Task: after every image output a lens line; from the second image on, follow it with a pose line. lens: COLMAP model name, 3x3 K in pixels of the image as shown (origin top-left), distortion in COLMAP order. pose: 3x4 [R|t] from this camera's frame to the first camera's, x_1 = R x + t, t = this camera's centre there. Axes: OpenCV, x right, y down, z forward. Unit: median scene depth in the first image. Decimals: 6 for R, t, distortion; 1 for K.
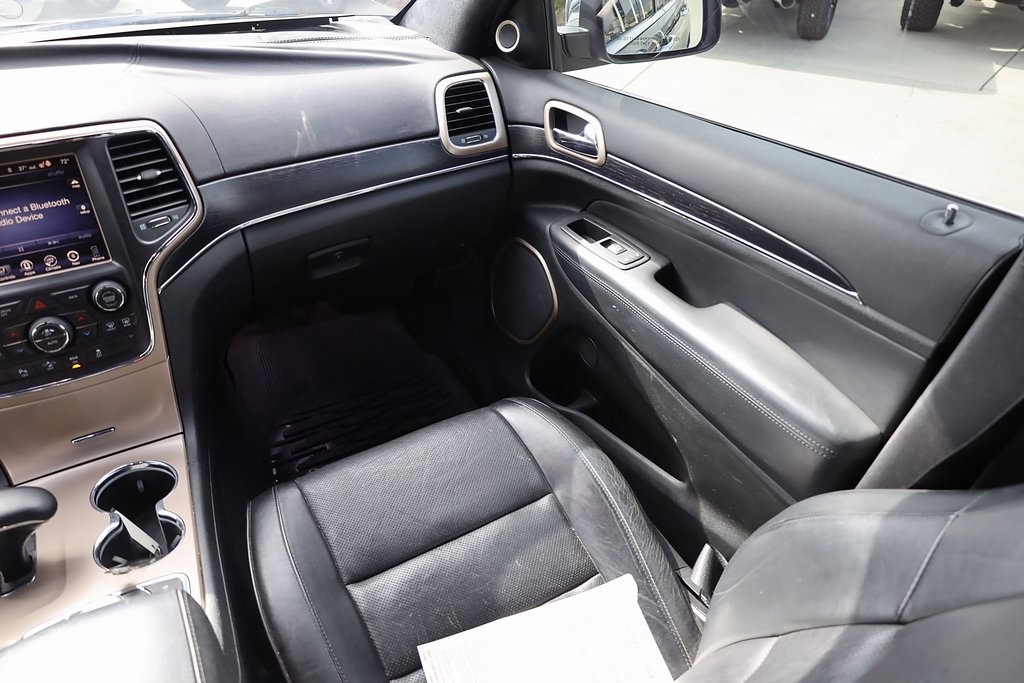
lens RADIAL K [[694.7, 0, 526.4], [0, 694.7, 344.3], [0, 0, 1]] dist [-0.021908, 0.004056]
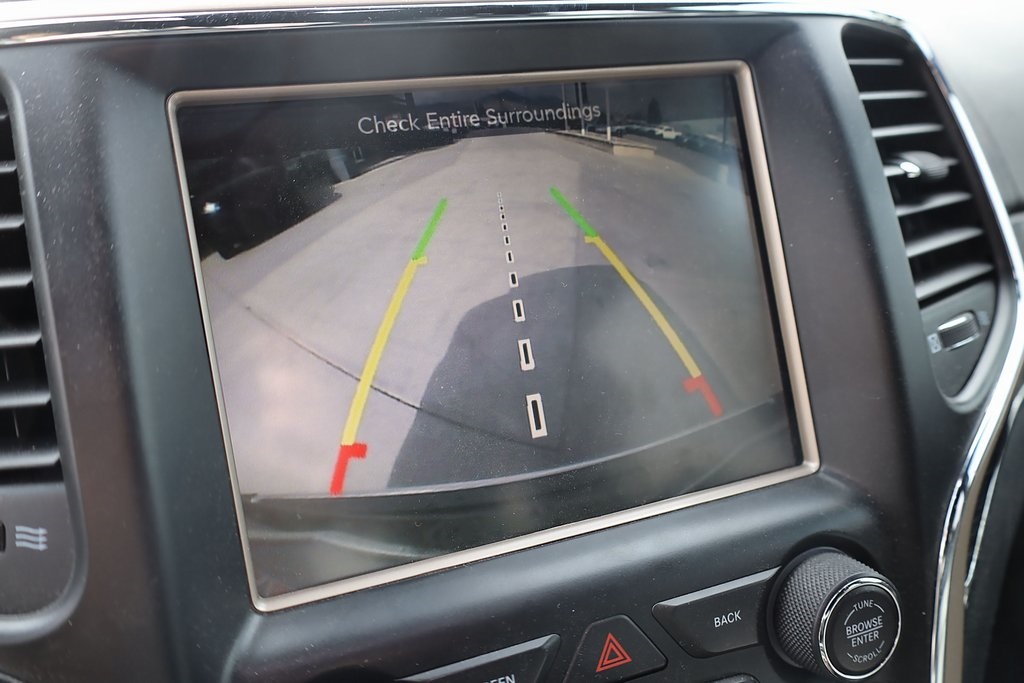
lens RADIAL K [[972.1, 0, 519.3], [0, 972.1, 341.9], [0, 0, 1]] dist [0.012669, 0.000000]
pose [[0.991550, -0.004900, -0.129632, -0.632383], [-0.032505, 0.958023, -0.284841, -0.057822], [0.125587, 0.286648, 0.949769, 0.600677]]
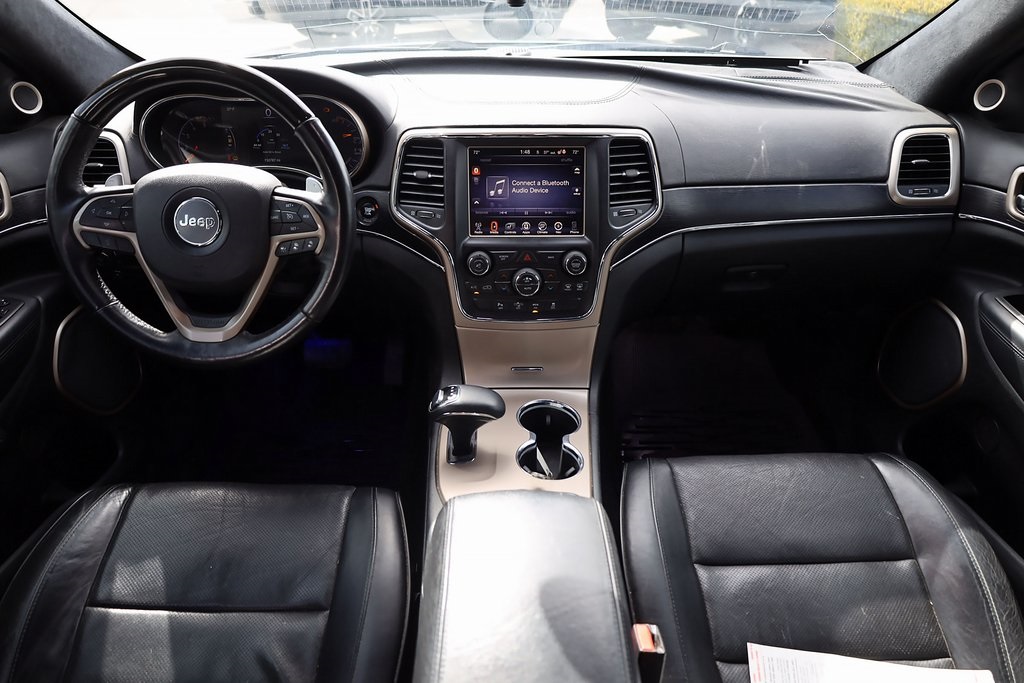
lens RADIAL K [[694.7, 0, 517.7], [0, 694.7, 347.3], [0, 0, 1]] dist [-0.021908, 0.004056]
pose [[0.862422, 0.260257, -0.434160, -0.110180], [-0.279141, 0.960021, 0.020995, 0.072610], [0.422267, 0.103085, 0.900591, -0.135348]]
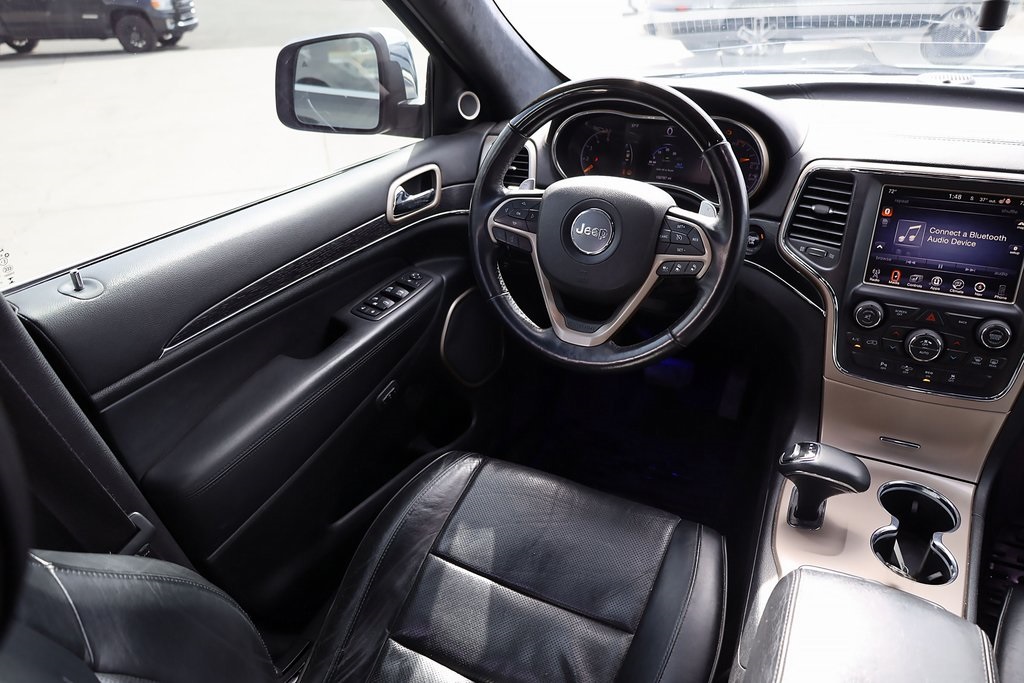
lens RADIAL K [[694.7, 0, 515.2], [0, 694.7, 349.2], [0, 0, 1]] dist [-0.021908, 0.004056]
pose [[0.516391, 0.394829, -0.759902, -0.176649], [-0.430752, 0.886697, 0.167992, 0.080080], [0.740131, 0.240580, 0.627956, -0.154593]]
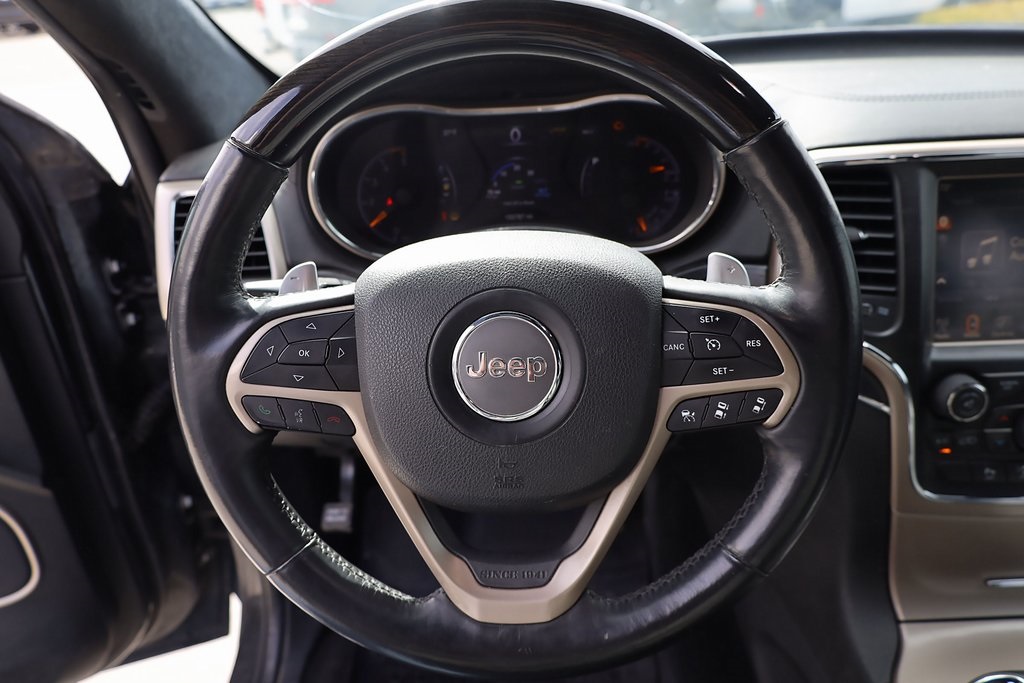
lens RADIAL K [[694.7, 0, 518.1], [0, 694.7, 348.3], [0, 0, 1]] dist [-0.021908, 0.004056]
pose [[0.849118, 0.203223, -0.487544, -0.754082], [-0.245254, 0.969182, -0.023157, 0.046978], [0.467813, 0.139235, 0.872791, 0.160560]]
